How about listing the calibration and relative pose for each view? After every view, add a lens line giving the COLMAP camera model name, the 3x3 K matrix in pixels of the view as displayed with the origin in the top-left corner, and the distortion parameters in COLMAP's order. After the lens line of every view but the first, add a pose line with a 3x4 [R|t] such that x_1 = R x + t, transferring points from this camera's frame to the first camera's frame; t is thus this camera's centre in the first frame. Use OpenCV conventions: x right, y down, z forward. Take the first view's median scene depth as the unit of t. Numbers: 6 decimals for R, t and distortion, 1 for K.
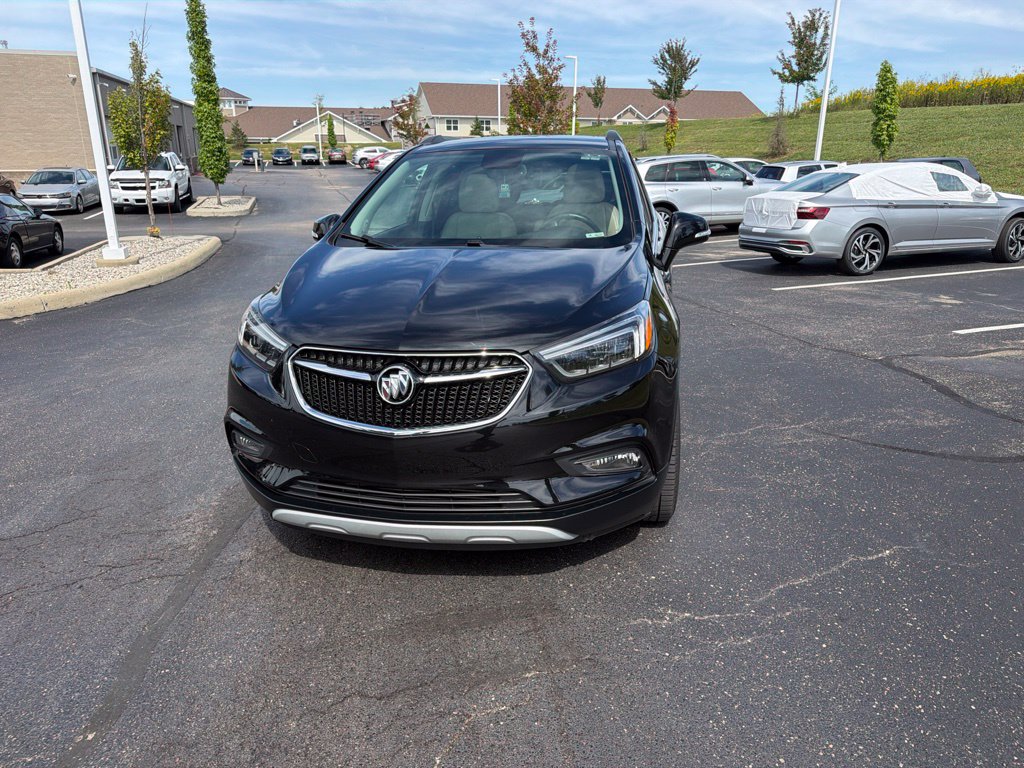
lens RADIAL K [[744.6, 0, 489.7], [0, 744.6, 408.6], [0, 0, 1]] dist [0.005262, -0.008686]
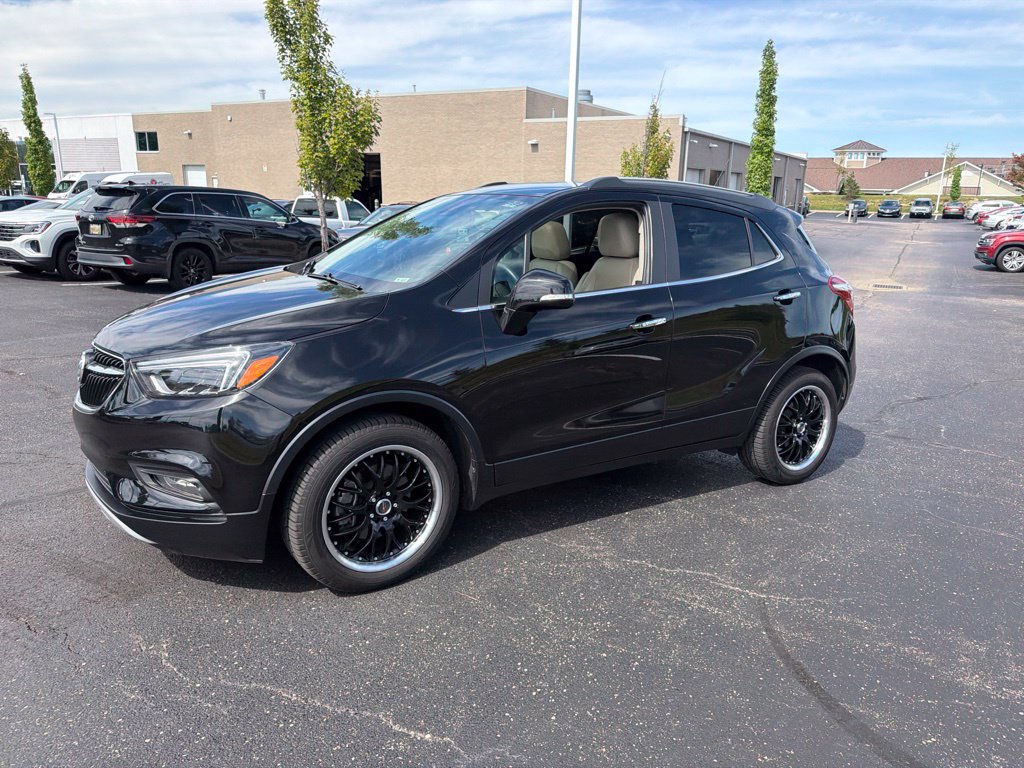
lens RADIAL K [[738.0, 0, 546.7], [0, 738.0, 396.7], [0, 0, 1]] dist [0.001596, -0.003993]
pose [[0.688799, 0.206382, -0.694955, 0.124414], [-0.257921, 0.965664, 0.031140, -0.021434], [0.677520, 0.157795, 0.718378, 0.060605]]
